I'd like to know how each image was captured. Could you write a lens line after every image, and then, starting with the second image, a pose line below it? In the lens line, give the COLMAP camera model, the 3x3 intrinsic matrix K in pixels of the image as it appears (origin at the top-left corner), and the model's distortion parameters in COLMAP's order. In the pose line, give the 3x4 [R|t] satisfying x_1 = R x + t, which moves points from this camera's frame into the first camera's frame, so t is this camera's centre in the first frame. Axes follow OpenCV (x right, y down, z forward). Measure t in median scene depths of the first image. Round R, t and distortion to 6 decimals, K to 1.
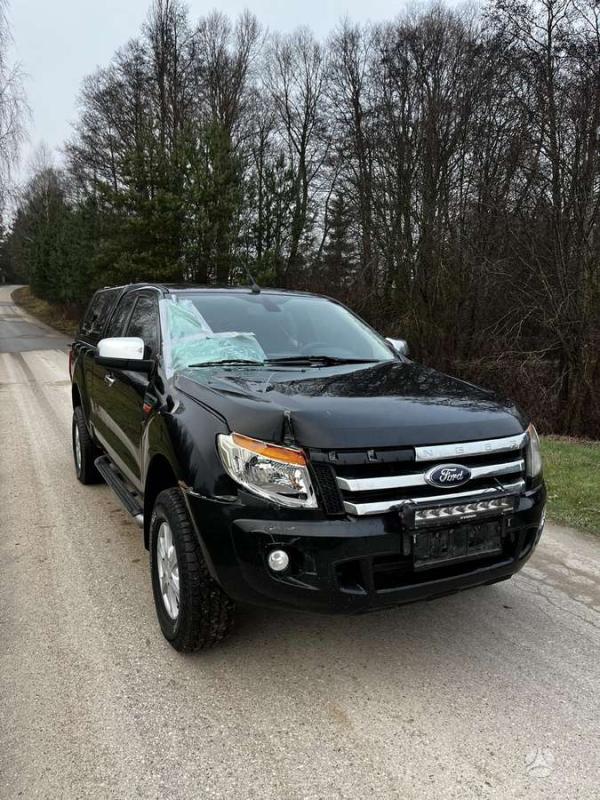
lens RADIAL K [[606.9, 0, 303.3], [0, 606.9, 401.3], [0, 0, 1]] dist [0.061576, -0.078046]
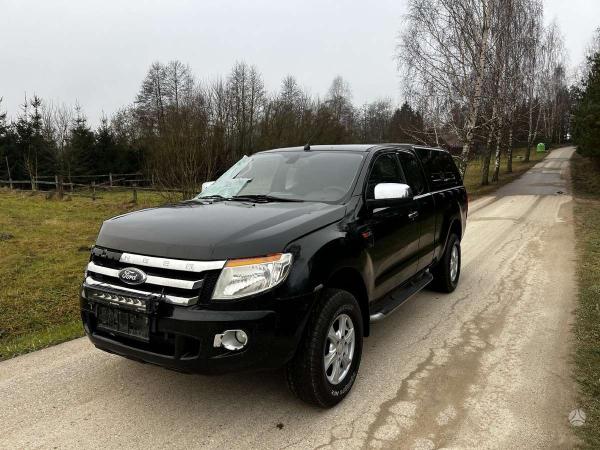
lens RADIAL K [[455.1, 0, 299.6], [0, 455.1, 225.3], [0, 0, 1]] dist [0.061576, -0.078046]
pose [[0.525466, 0.085182, -0.846540, 1.321316], [-0.100448, 0.994228, 0.037692, -0.075815], [0.844864, 0.065228, 0.530989, 0.734073]]
